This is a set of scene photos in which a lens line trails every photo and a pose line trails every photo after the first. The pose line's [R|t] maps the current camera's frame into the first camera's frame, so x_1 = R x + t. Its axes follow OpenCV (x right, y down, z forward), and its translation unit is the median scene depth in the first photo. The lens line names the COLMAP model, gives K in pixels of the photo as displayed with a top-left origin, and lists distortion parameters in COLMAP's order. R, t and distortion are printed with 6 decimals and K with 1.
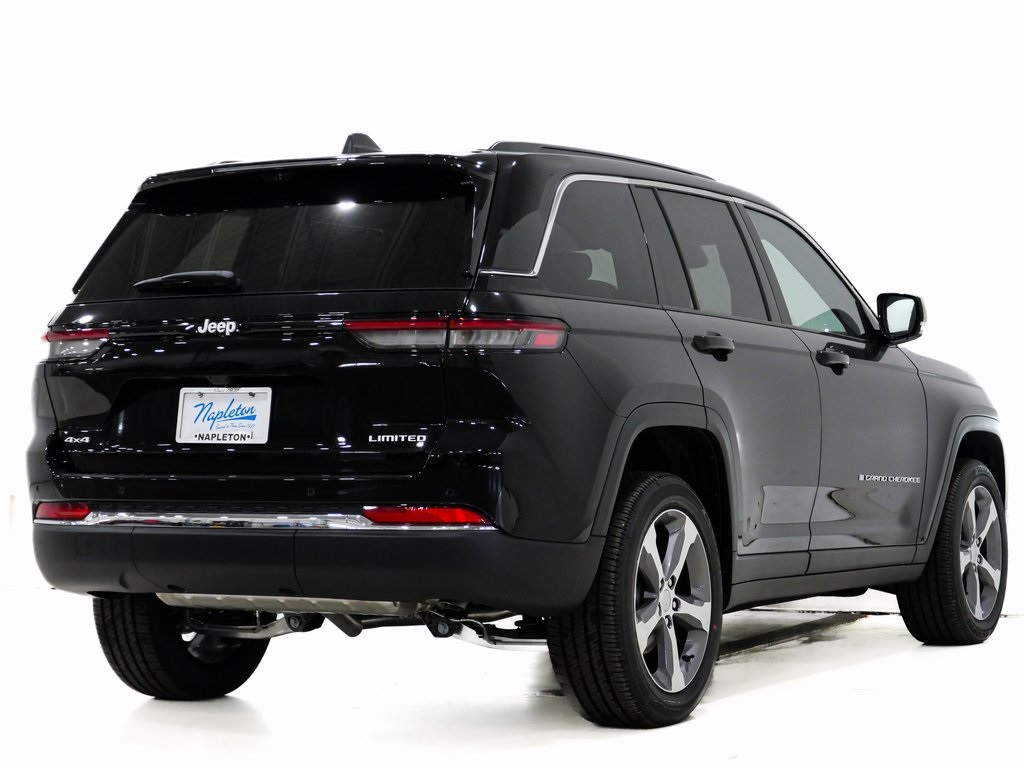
lens RADIAL K [[2528.0, 0, 514.0], [0, 2528.0, 383.9], [0, 0, 1]] dist [-0.001357, 0.000000]
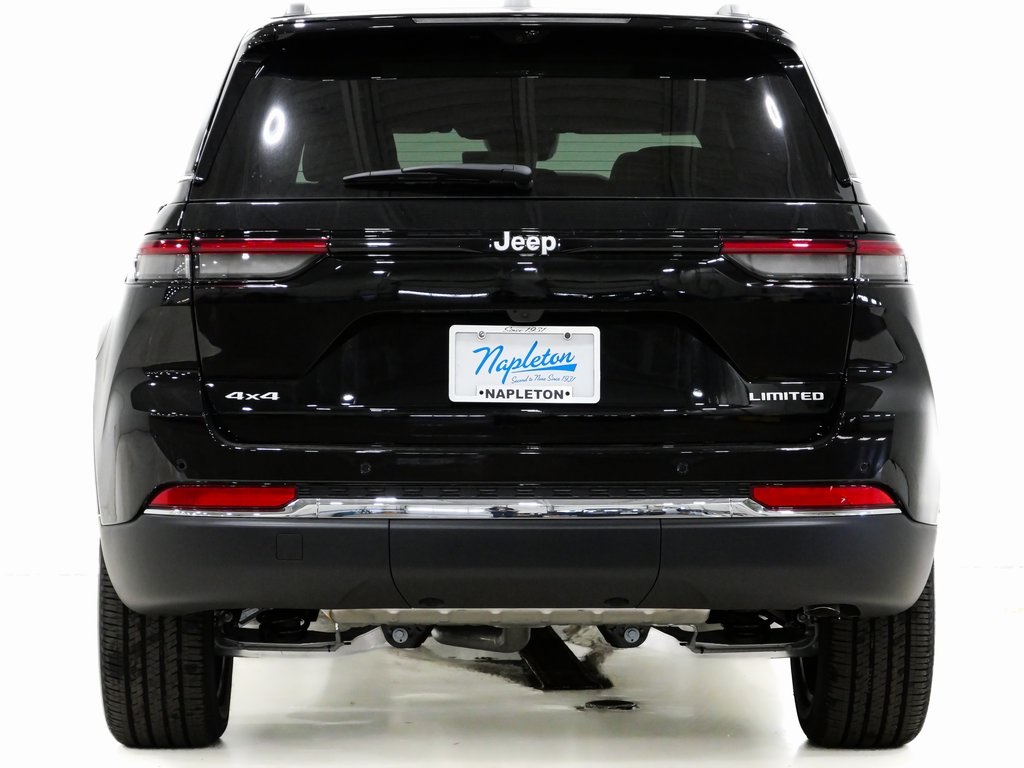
lens RADIAL K [[2671.3, 0, 505.6], [0, 2671.3, 383.1], [0, 0, 1]] dist [0.017852, 0.000000]
pose [[0.862779, -0.002390, 0.505576, -0.508537], [-0.015254, 0.999411, 0.030754, -0.005683], [-0.505352, -0.034246, 0.862234, 0.336437]]
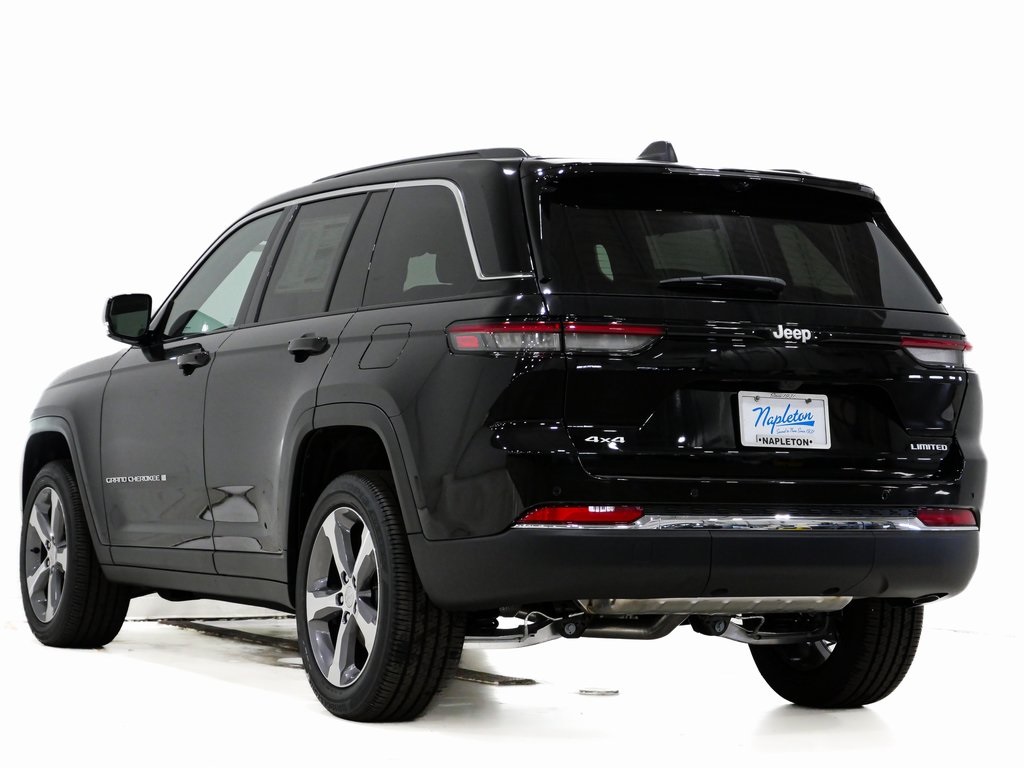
lens RADIAL K [[2561.8, 0, 519.2], [0, 2561.8, 376.3], [0, 0, 1]] dist [0.639292, 0.000000]
pose [[0.526503, 0.035916, 0.849414, -1.053133], [-0.037530, 0.999115, -0.018983, 0.018521], [-0.849344, -0.021884, 0.527385, 0.541297]]
